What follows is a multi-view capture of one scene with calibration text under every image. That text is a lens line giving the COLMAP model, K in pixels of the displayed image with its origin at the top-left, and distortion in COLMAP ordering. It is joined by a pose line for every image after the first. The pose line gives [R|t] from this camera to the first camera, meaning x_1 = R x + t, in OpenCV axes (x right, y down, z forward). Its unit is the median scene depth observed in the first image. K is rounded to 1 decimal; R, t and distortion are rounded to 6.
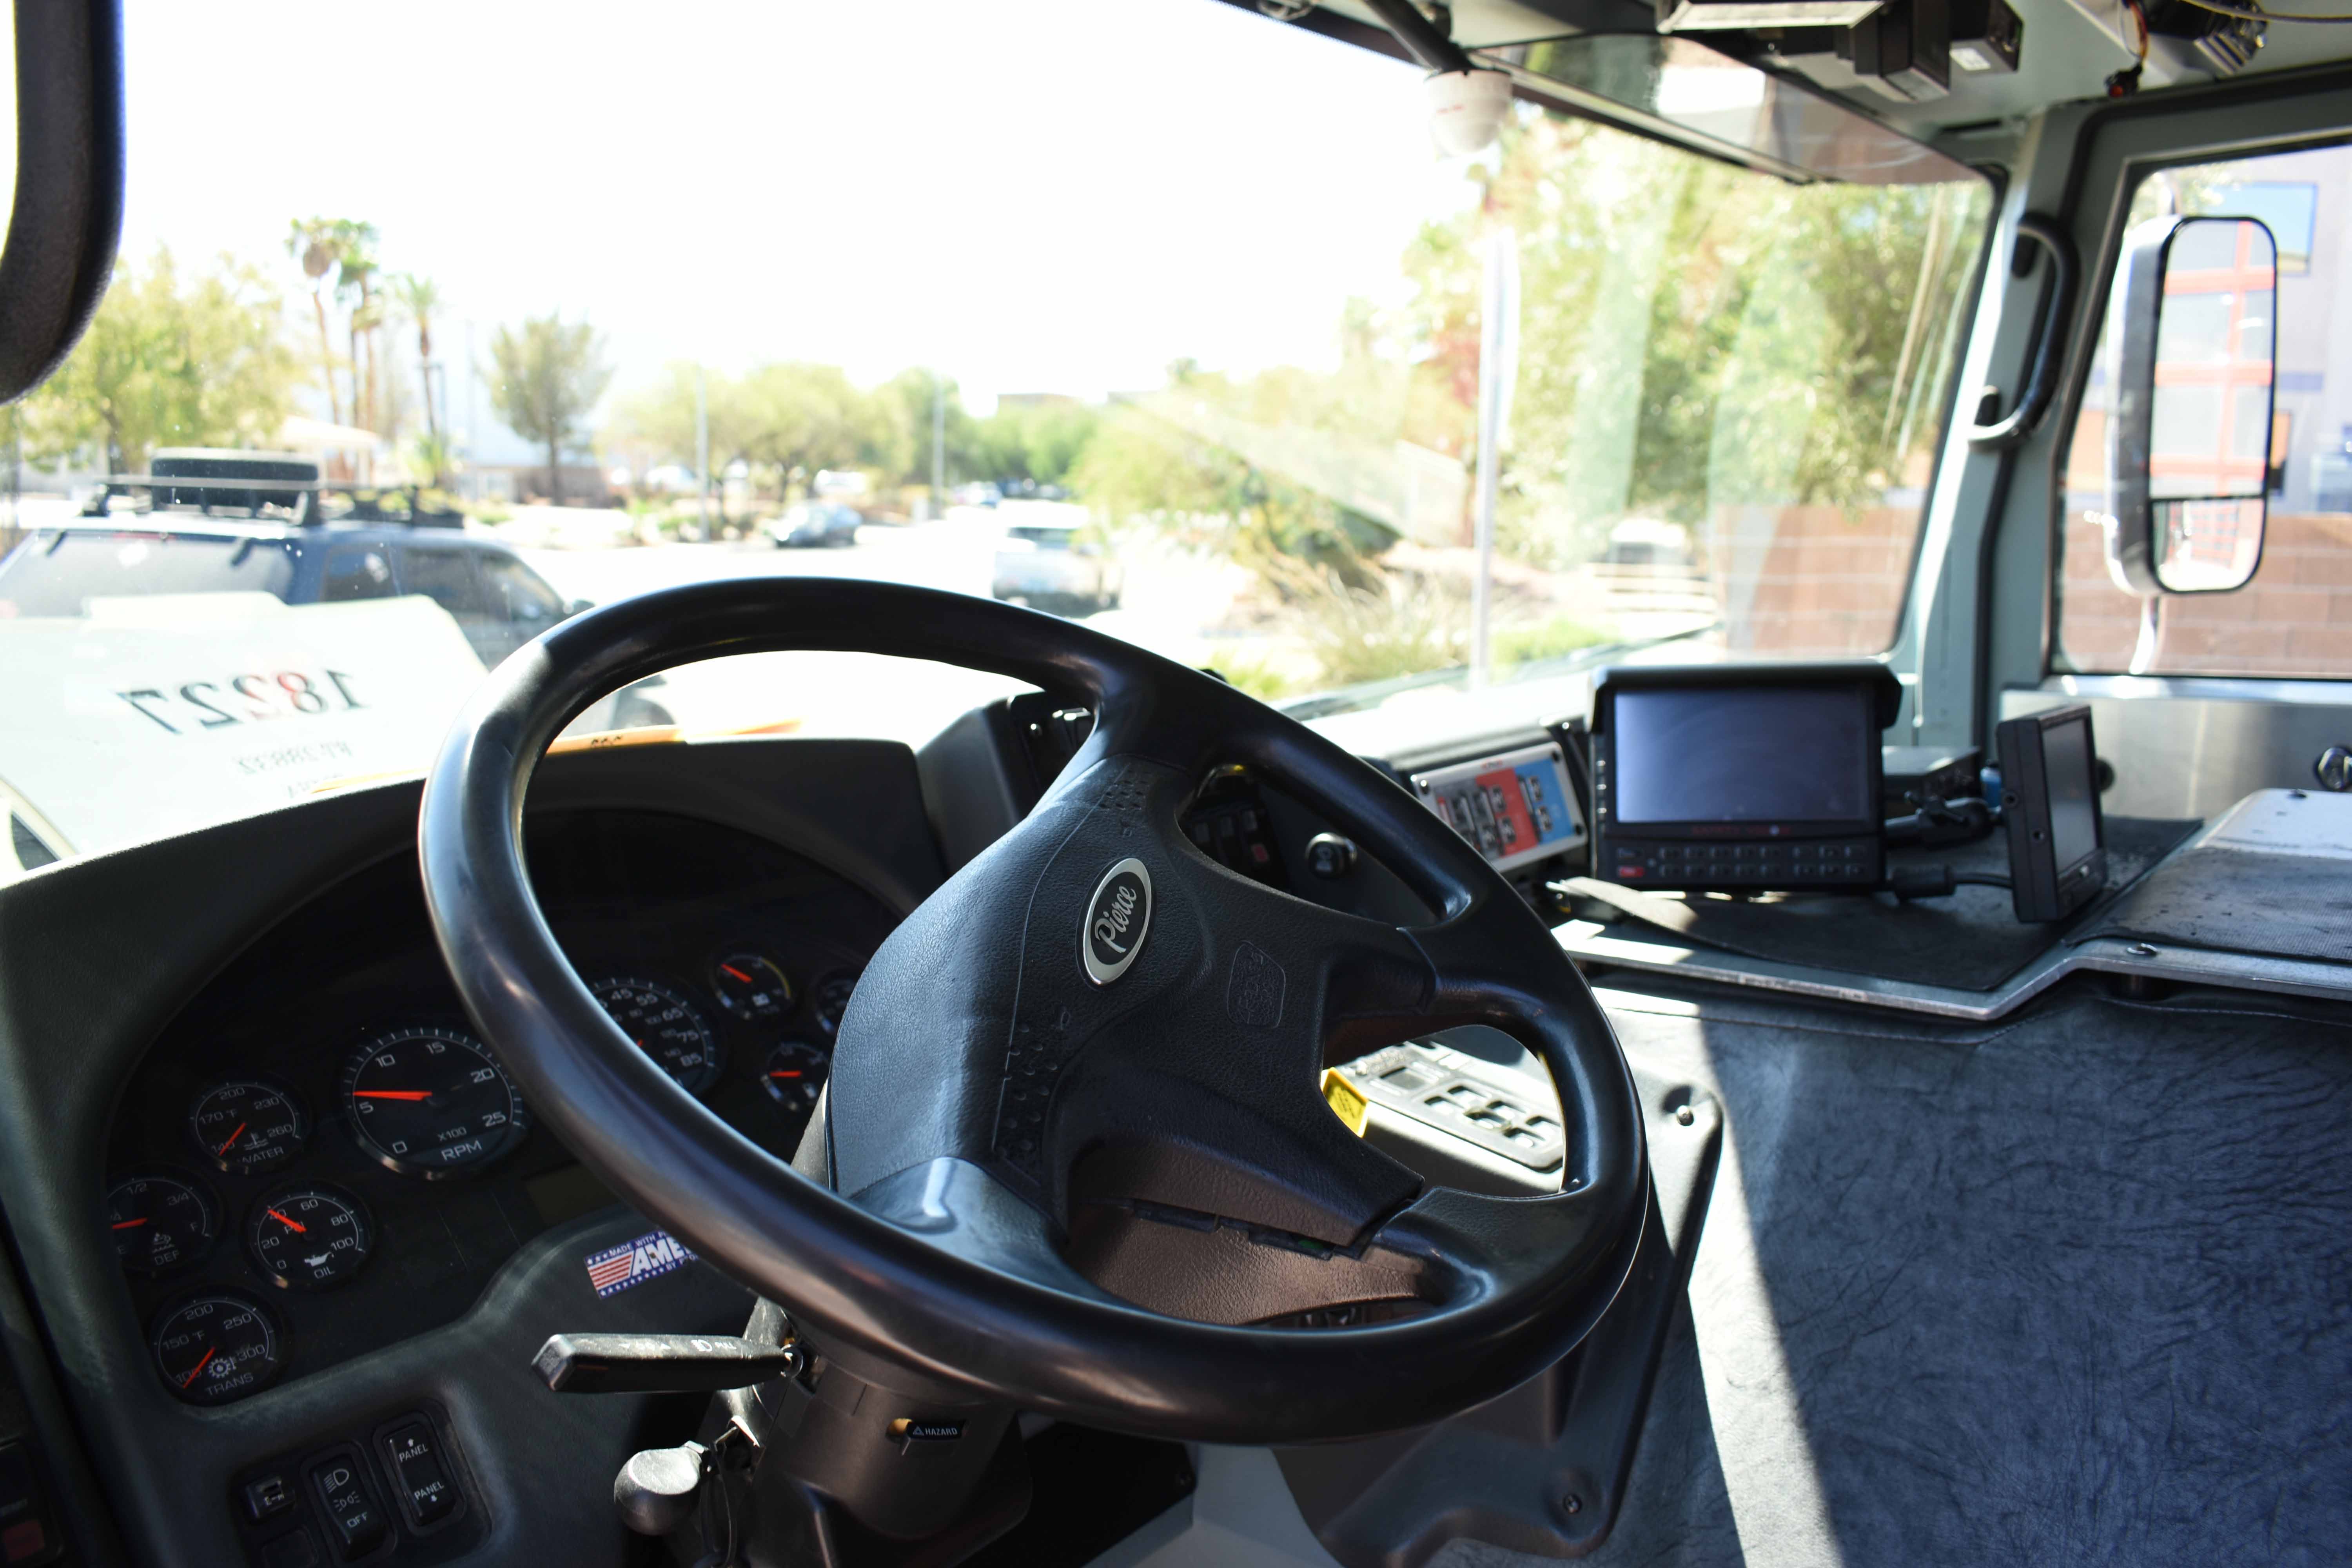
lens RADIAL K [[1777.5, 0, 1176.0], [0, 1777.5, 784.0], [0, 0, 1]] dist [-0.002249, -0.001254]
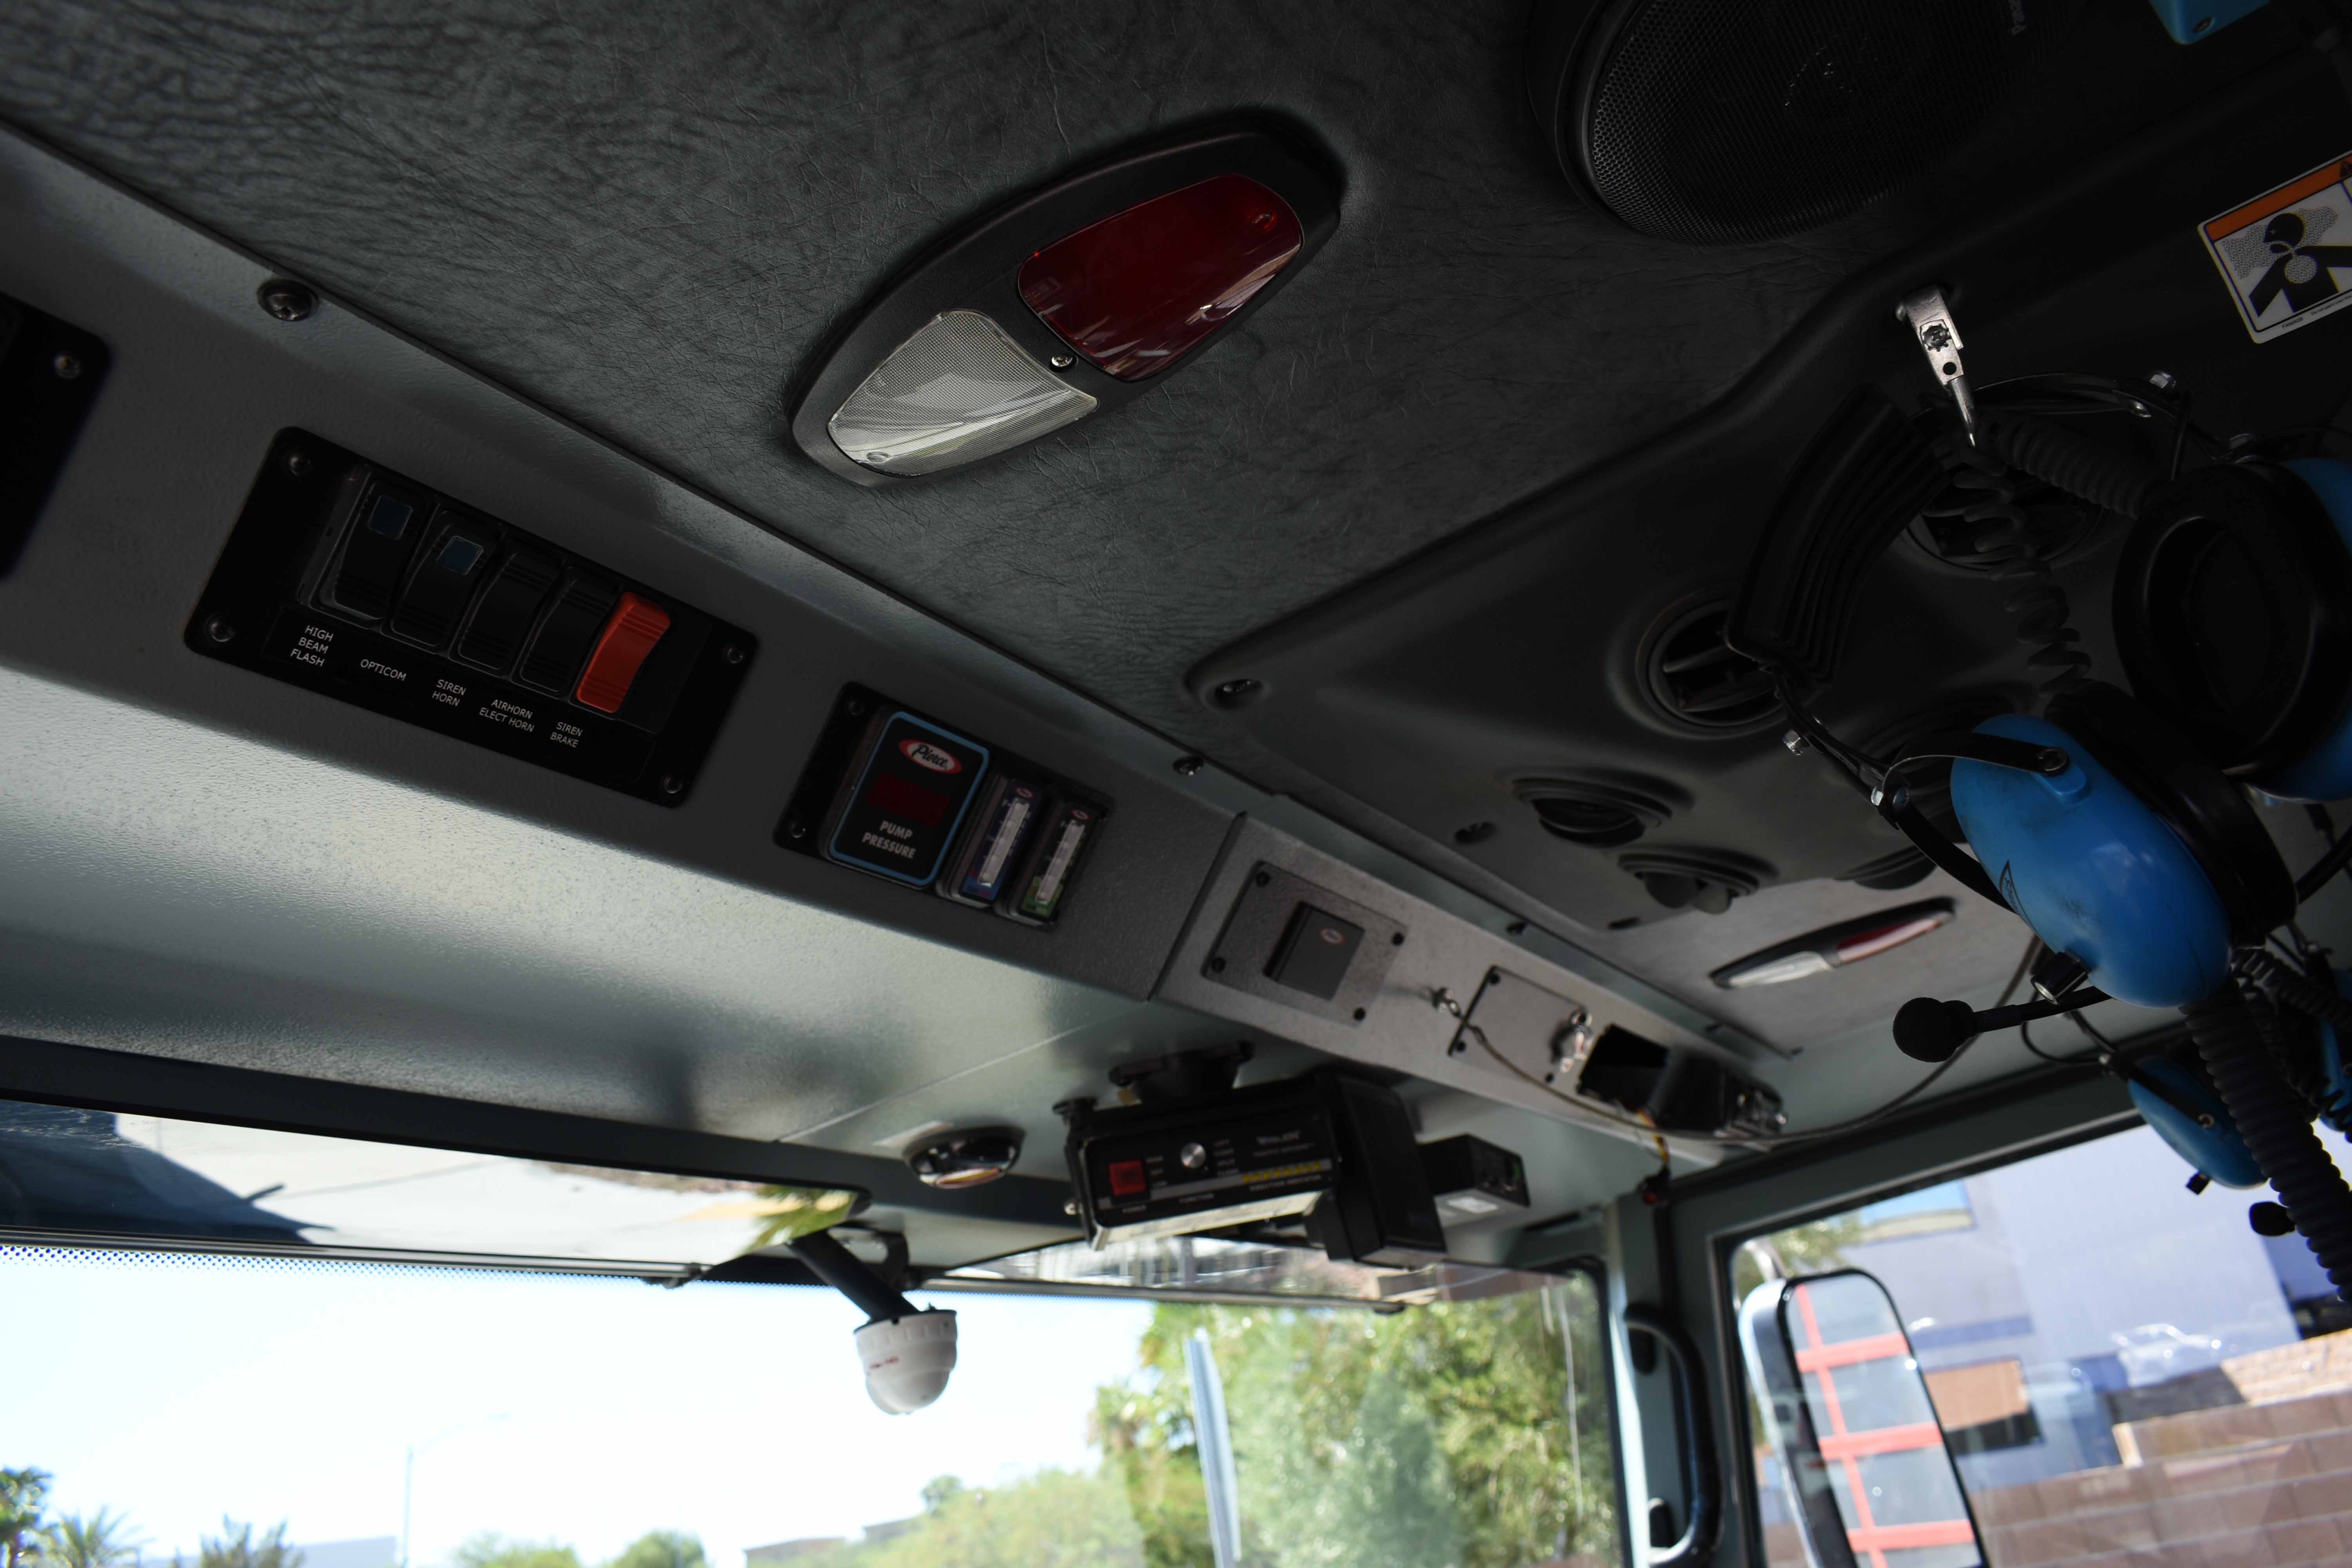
lens RADIAL K [[1777.5, 0, 1176.0], [0, 1777.5, 784.0], [0, 0, 1]] dist [-0.002249, -0.001254]
pose [[0.981302, -0.101134, 0.163762, 0.110550], [0.175514, 0.819403, -0.545686, -0.072206], [-0.079000, 0.564225, 0.821833, 0.080428]]
